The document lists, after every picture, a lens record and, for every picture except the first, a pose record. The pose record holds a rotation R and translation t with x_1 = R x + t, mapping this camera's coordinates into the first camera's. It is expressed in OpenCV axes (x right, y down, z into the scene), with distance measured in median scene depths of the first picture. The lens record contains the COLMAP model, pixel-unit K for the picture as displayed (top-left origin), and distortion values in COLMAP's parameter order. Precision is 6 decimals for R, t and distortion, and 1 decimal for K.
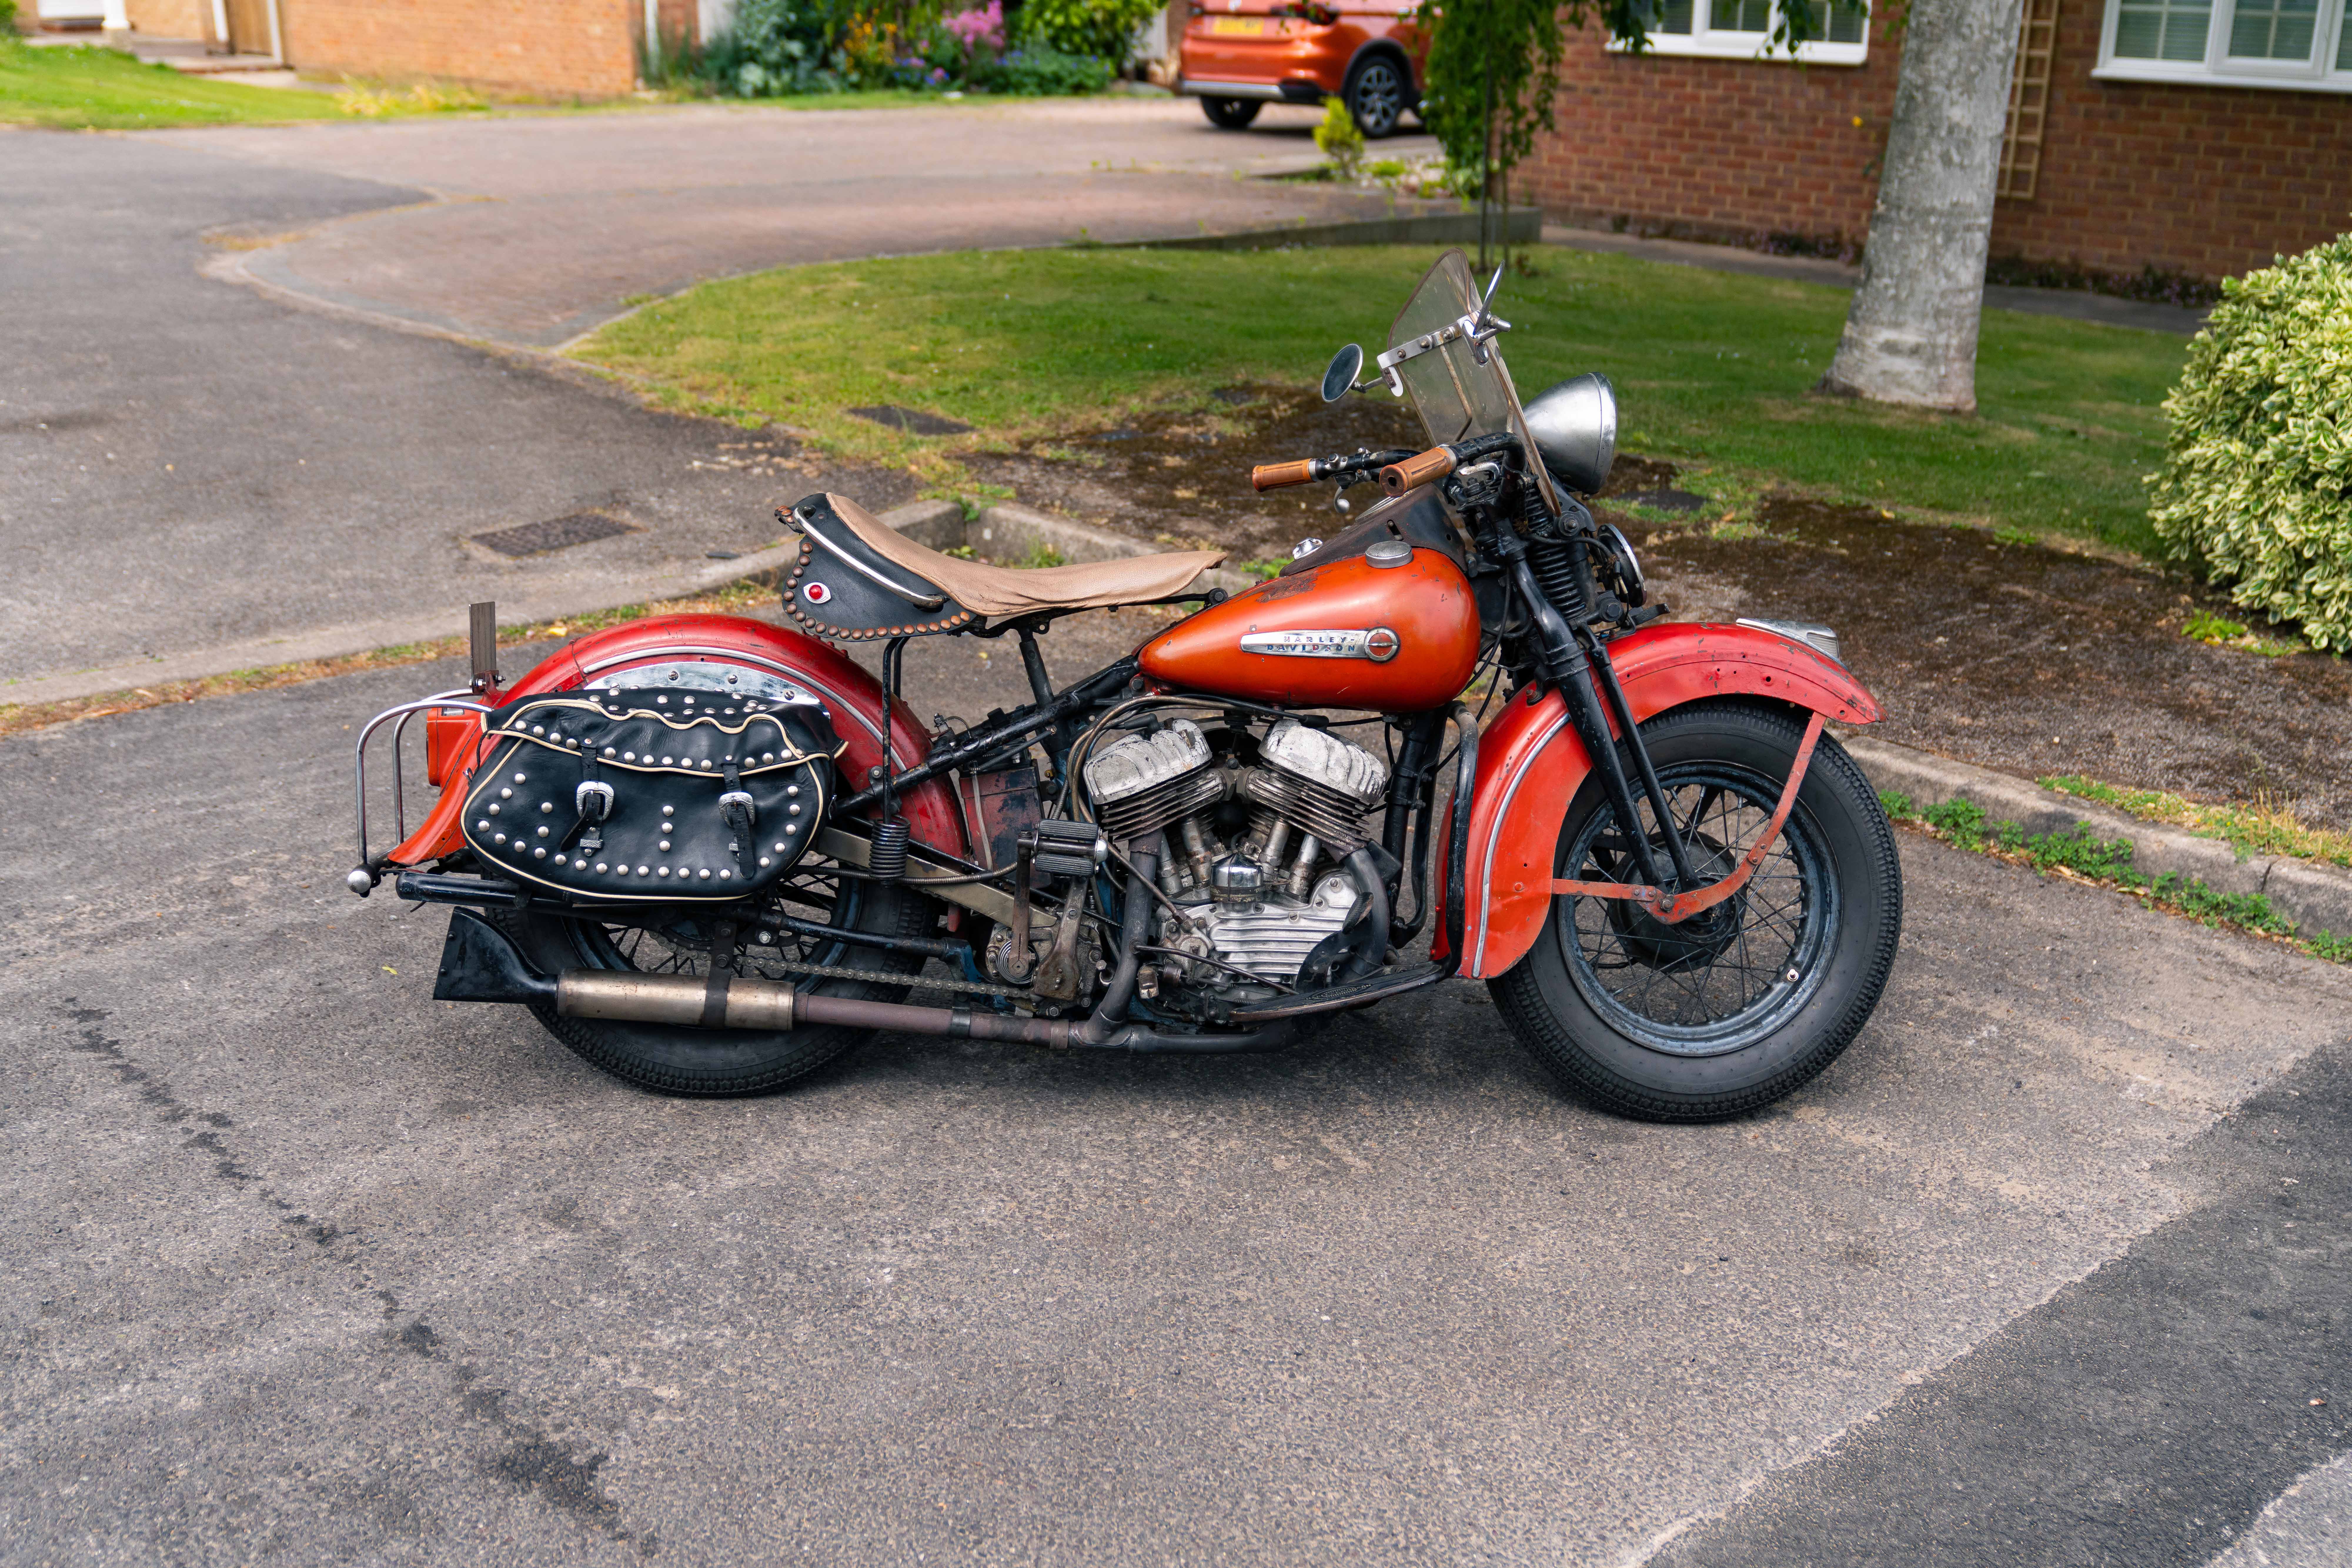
lens RADIAL K [[2488.3, 0, 1171.9], [0, 2488.3, 791.9], [0, 0, 1]] dist [-0.004402, 0.013822]
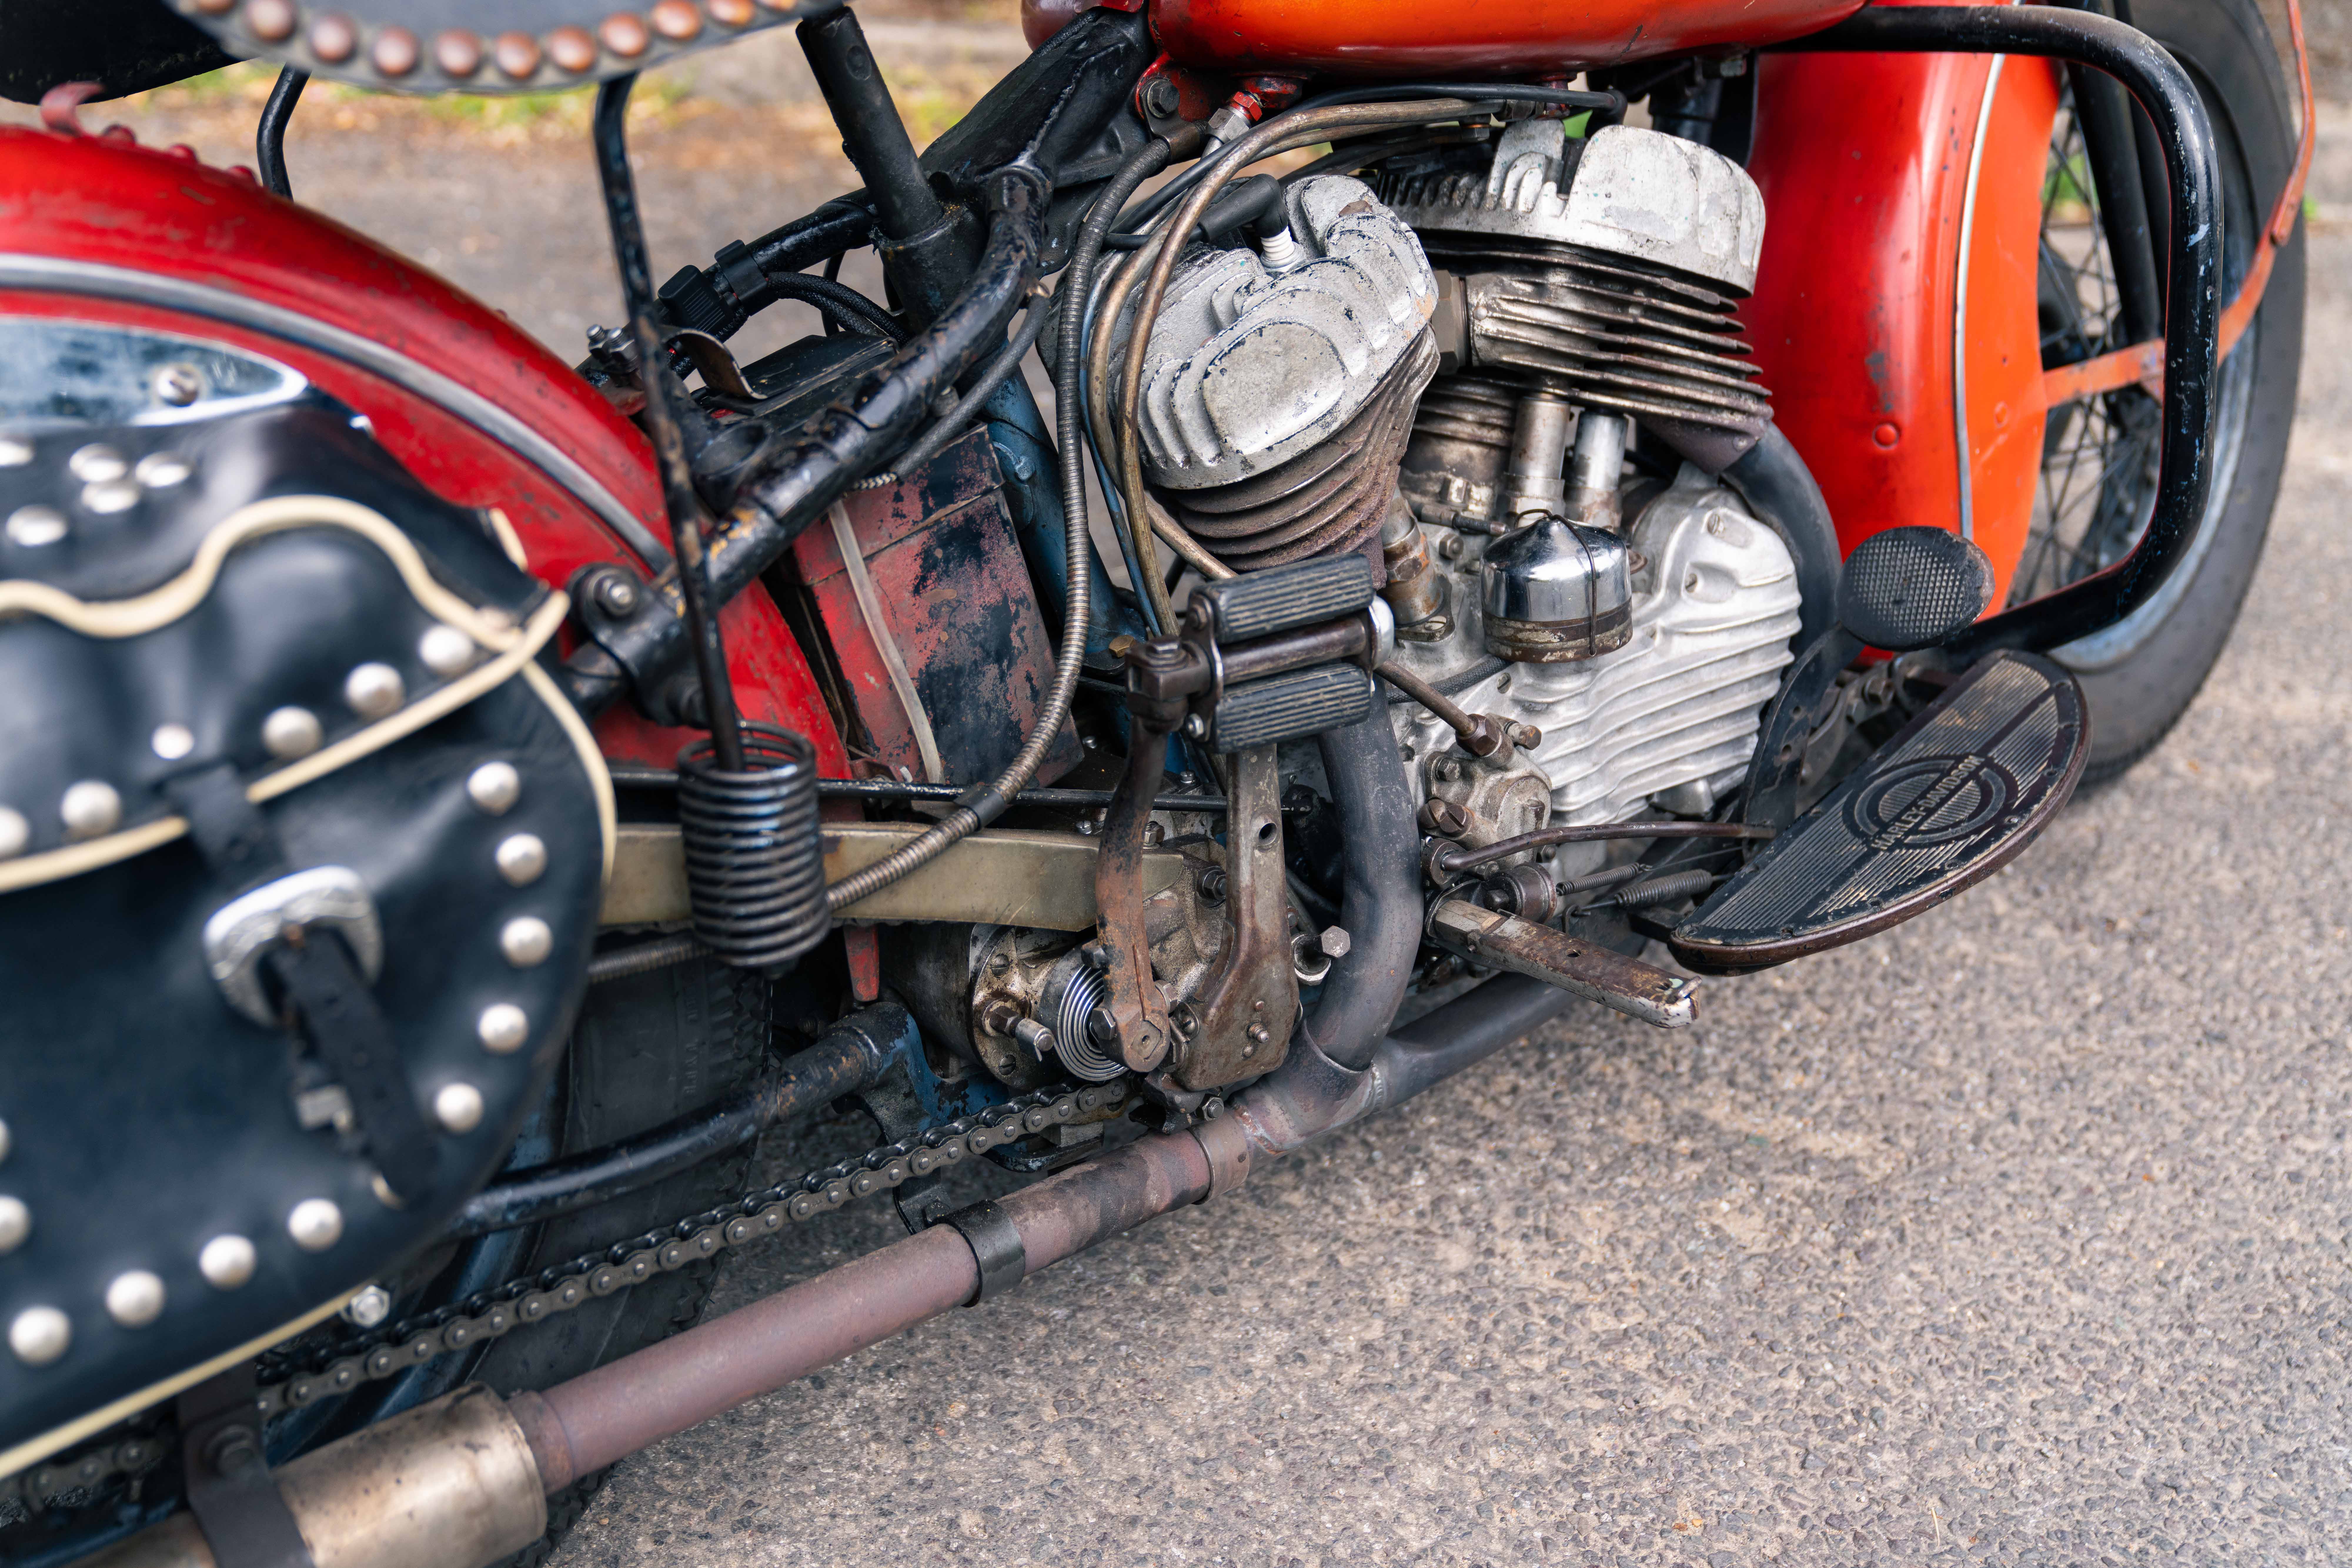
lens RADIAL K [[2388.1, 0, 1179.4], [0, 2388.1, 781.4], [0, 0, 1]] dist [-0.004840, 0.006257]
pose [[0.795895, -0.326555, 0.509817, -0.150522], [0.196587, 0.935831, 0.292531, -0.037668], [-0.572629, -0.132601, 0.809020, 0.547324]]
